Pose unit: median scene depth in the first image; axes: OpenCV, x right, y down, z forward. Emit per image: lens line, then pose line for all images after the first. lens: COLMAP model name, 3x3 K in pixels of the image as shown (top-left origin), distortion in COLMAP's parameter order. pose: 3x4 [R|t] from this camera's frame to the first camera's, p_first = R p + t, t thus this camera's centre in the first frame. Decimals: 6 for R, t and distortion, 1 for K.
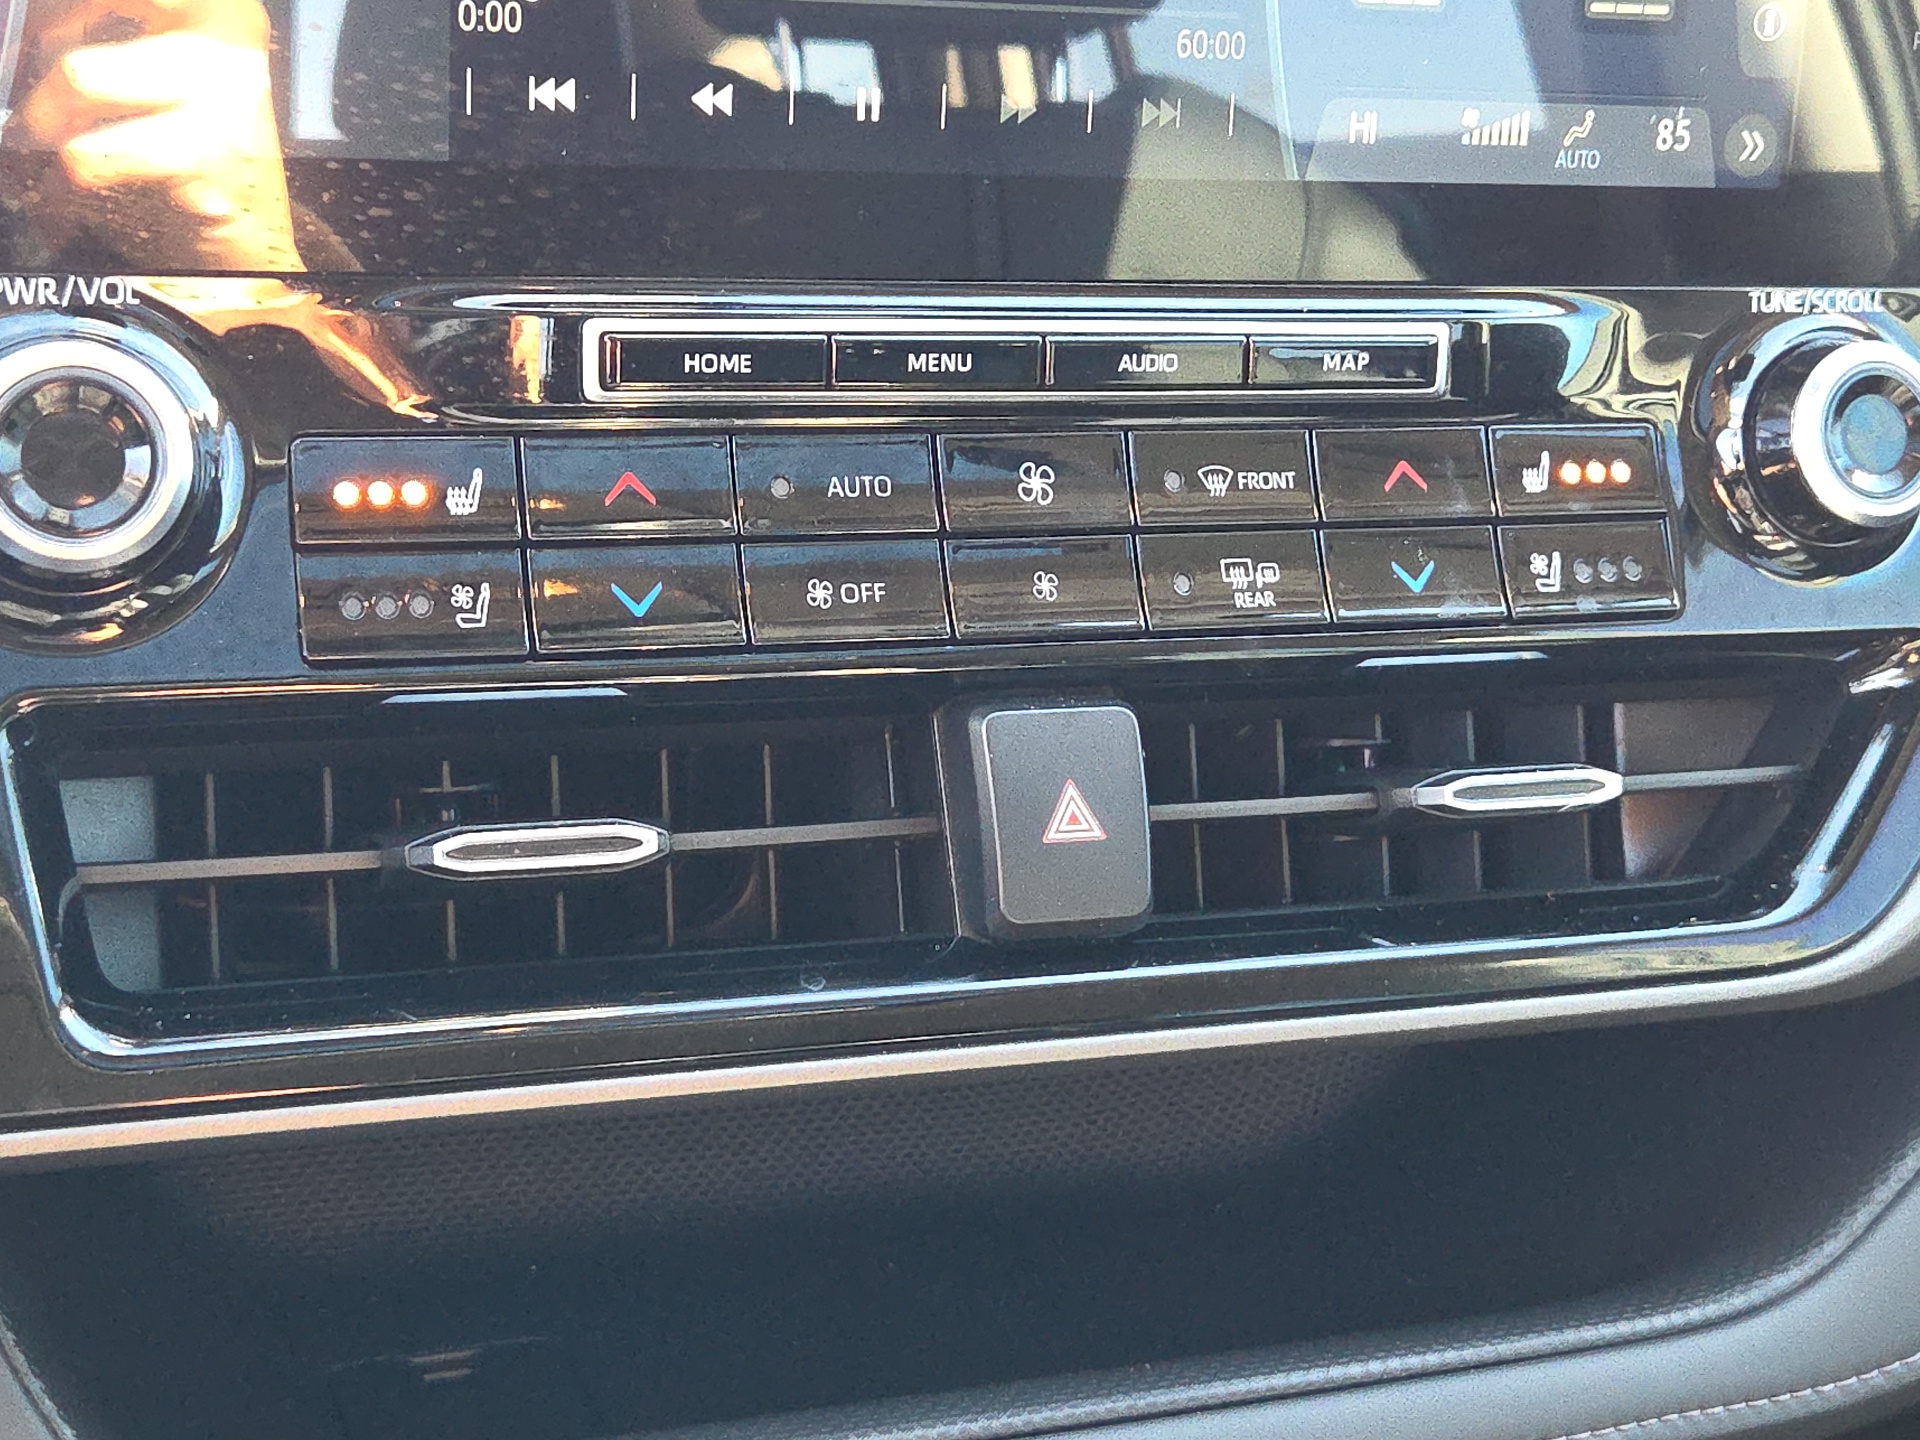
lens RADIAL K [[3060.3, 0, 964.4], [0, 3060.3, 682.9], [0, 0, 1]] dist [0.086152, 0.000000]
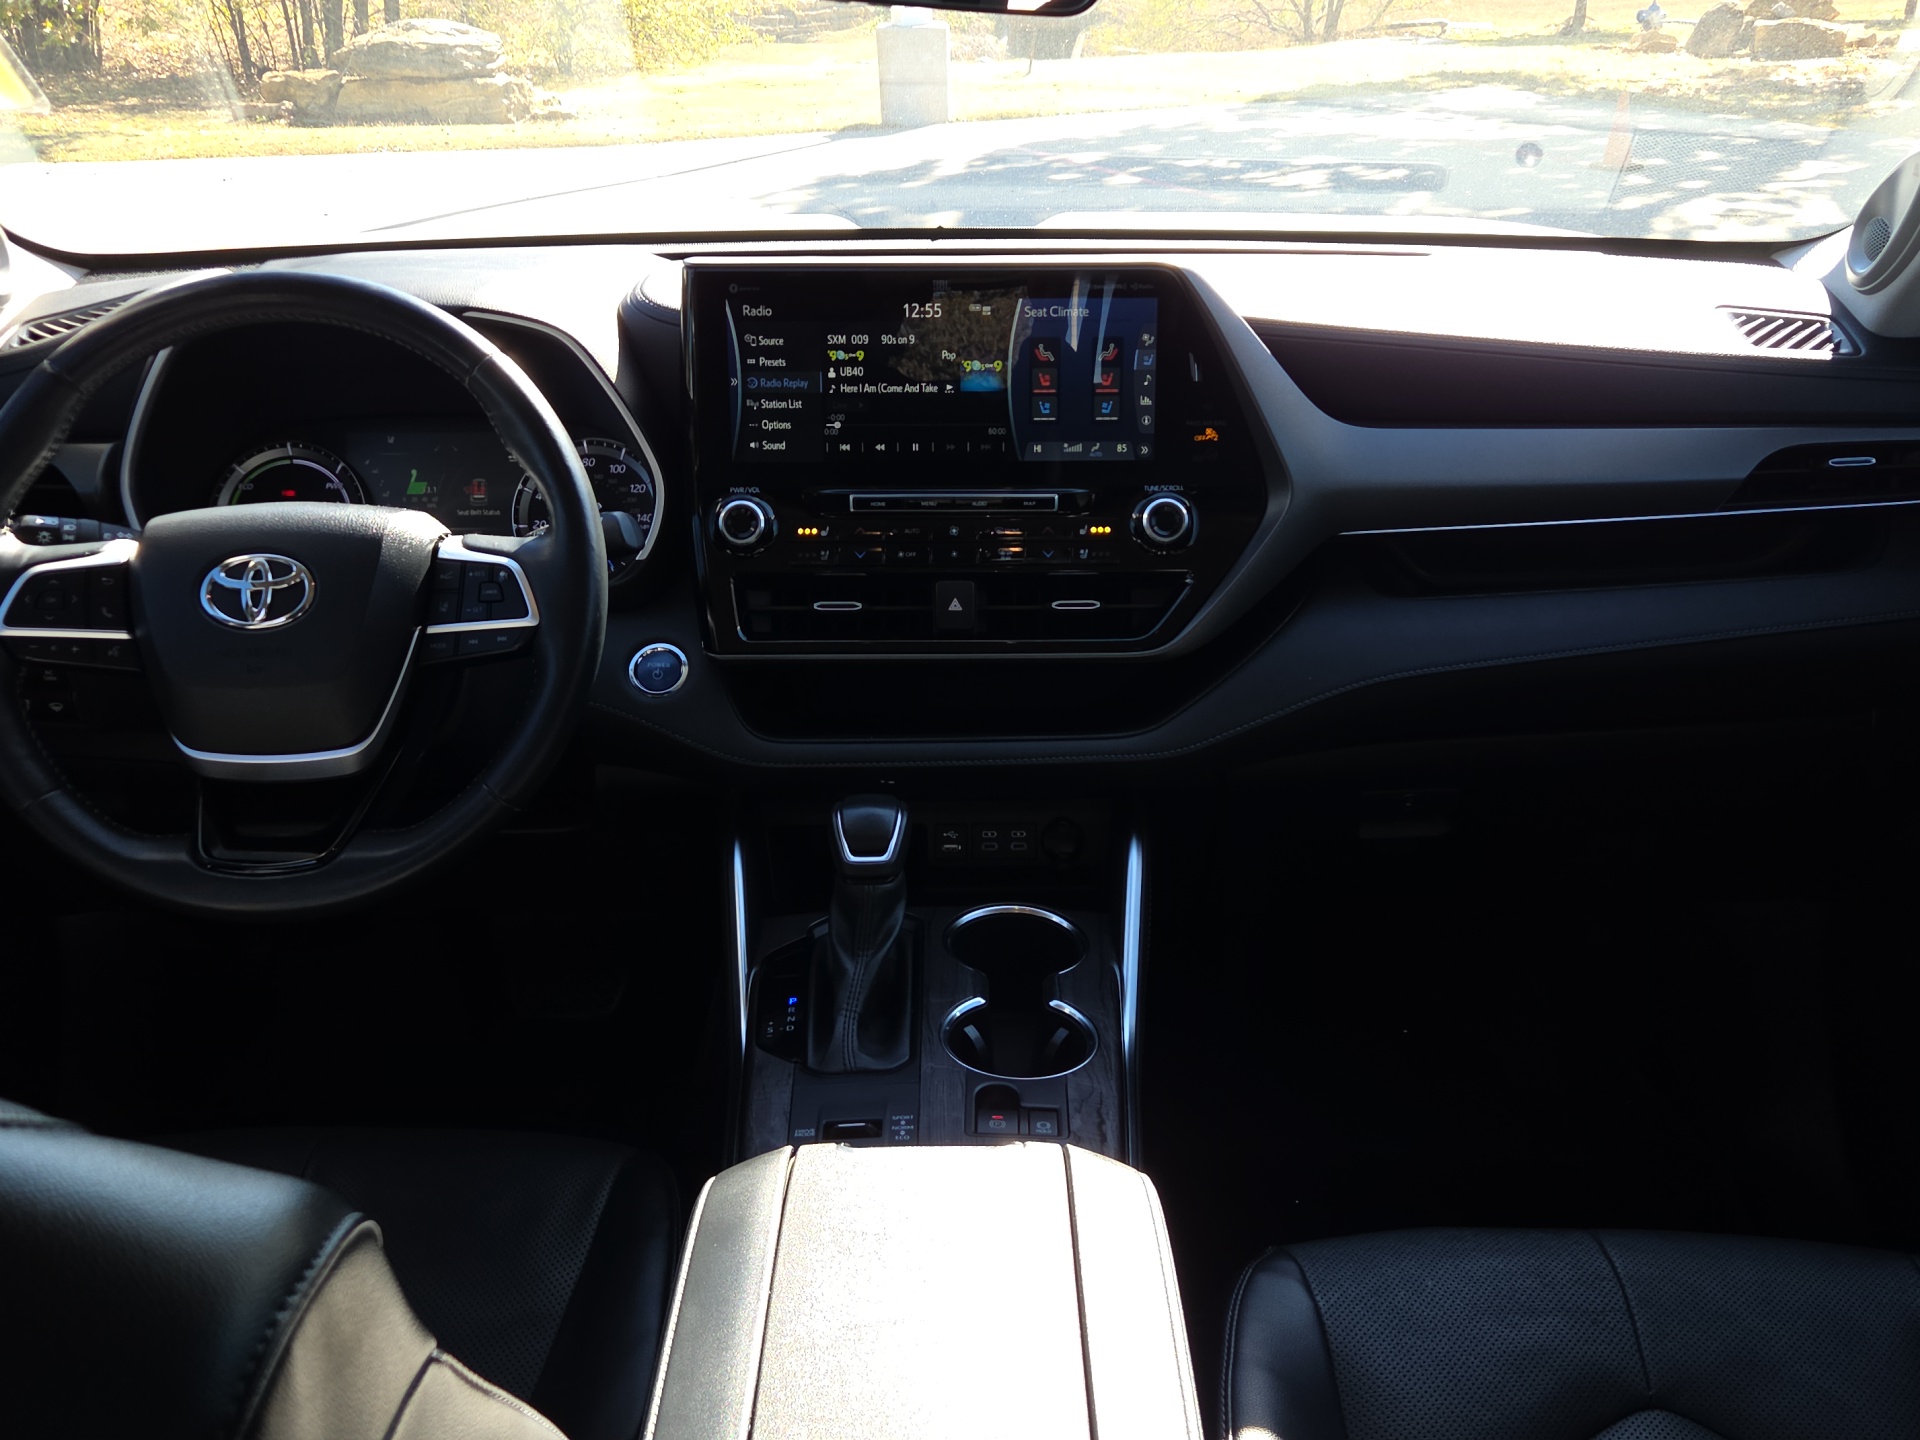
lens RADIAL K [[1823.5, 0, 978.3], [0, 1823.5, 691.6], [0, 0, 1]] dist [0.053216, 0.000000]
pose [[0.935047, 0.038905, -0.352383, 0.991548], [-0.033465, 0.999208, 0.021521, 0.108974], [0.352942, -0.008331, 0.935608, -1.454514]]
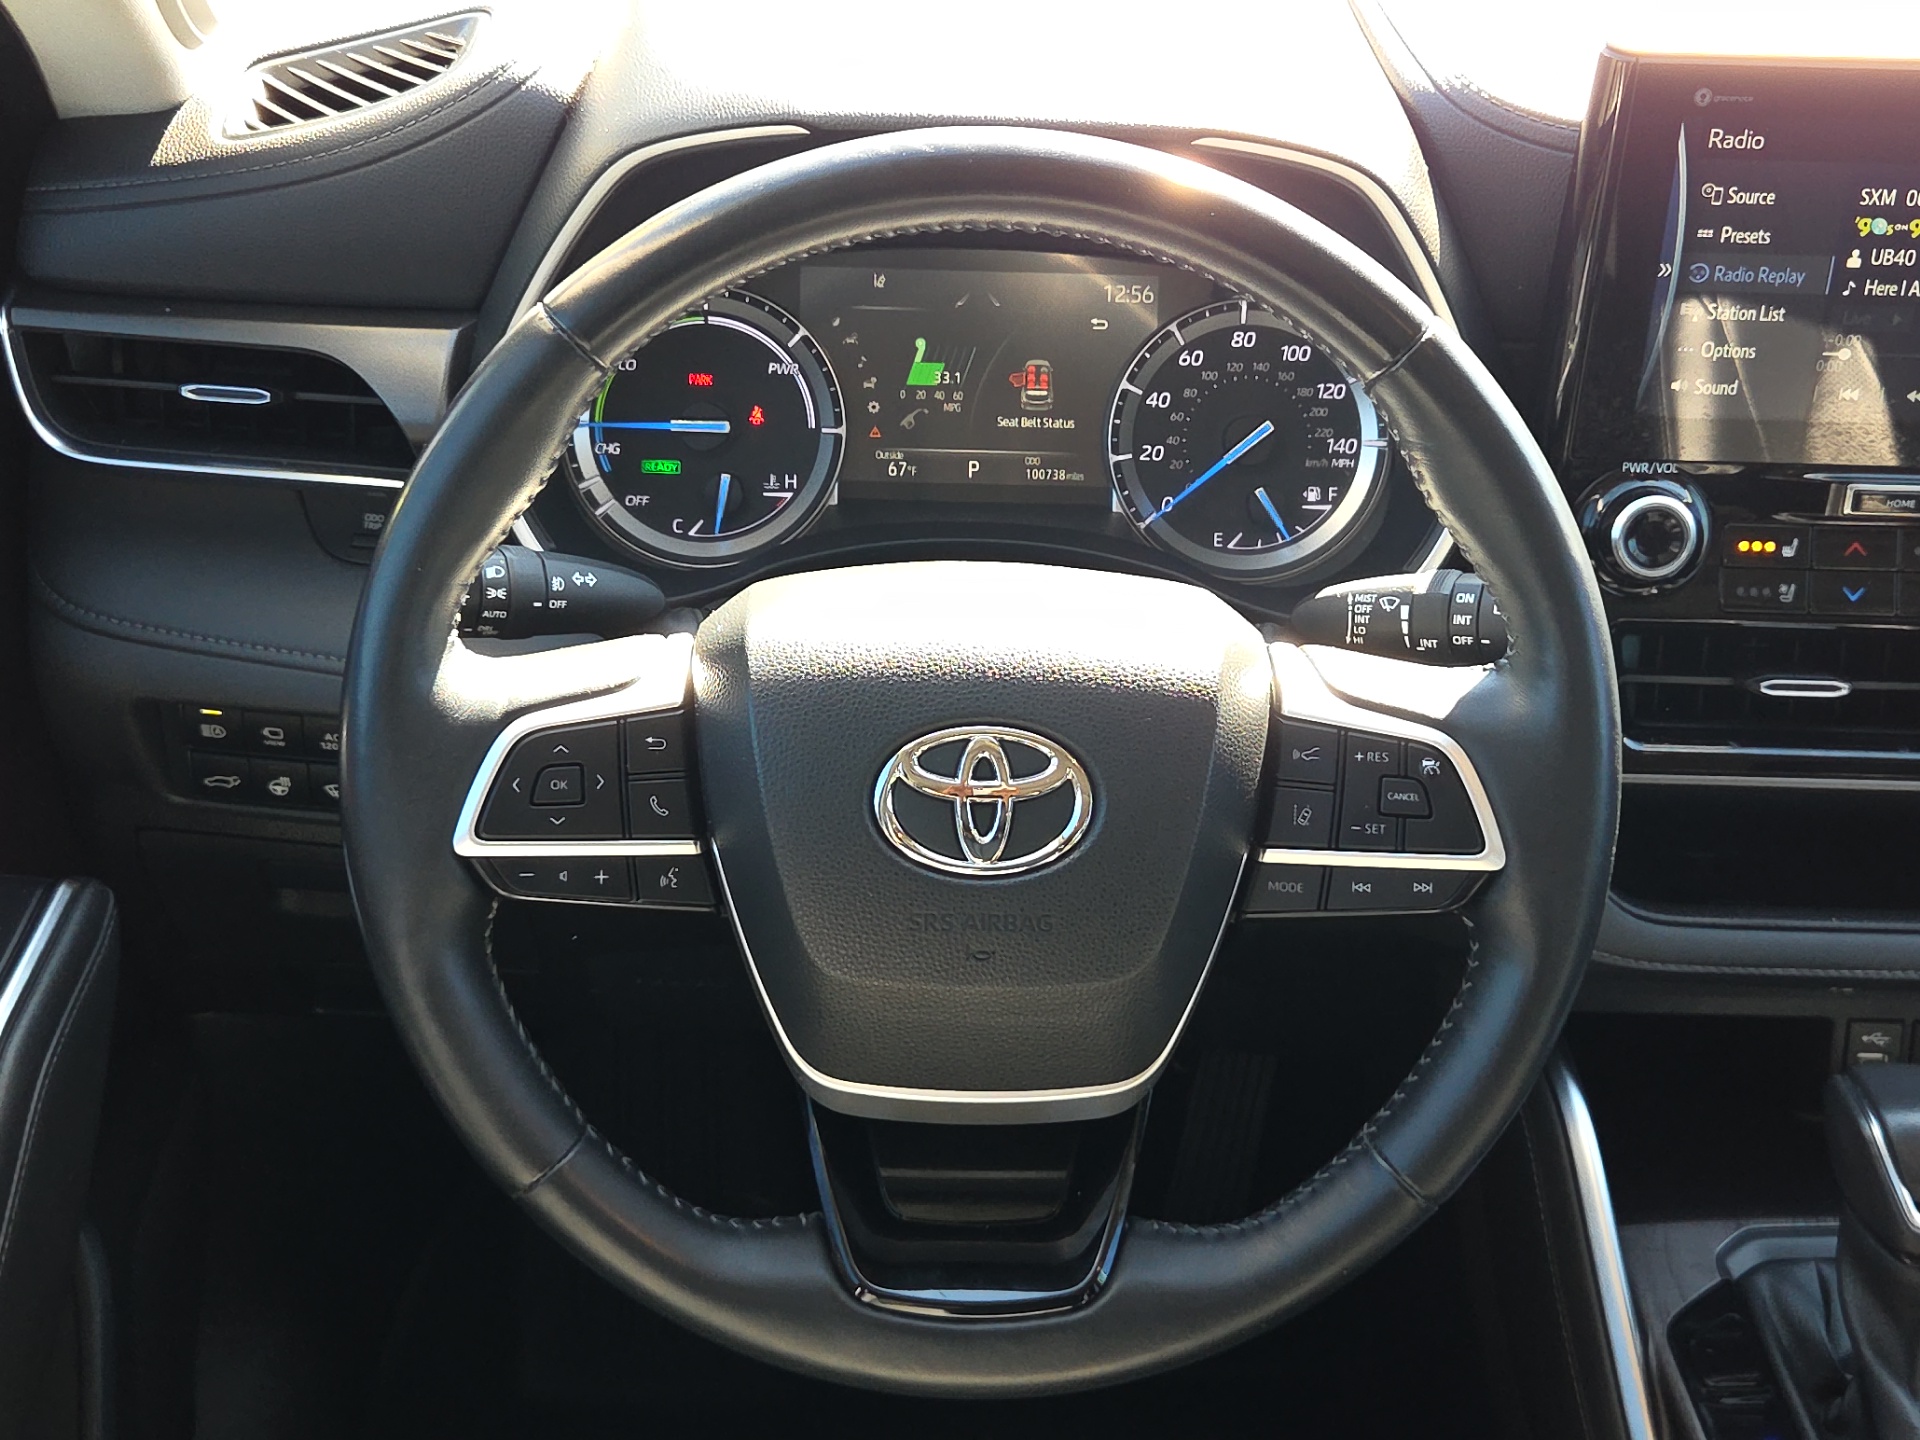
lens RADIAL K [[2528.9, 0, 974.3], [0, 2528.9, 700.5], [0, 0, 1]] dist [0.055788, 0.000000]
pose [[0.941272, 0.136097, -0.309005, -0.121022], [-0.069451, 0.973638, 0.217267, -0.327226], [0.330428, -0.183047, 0.925911, -1.125322]]
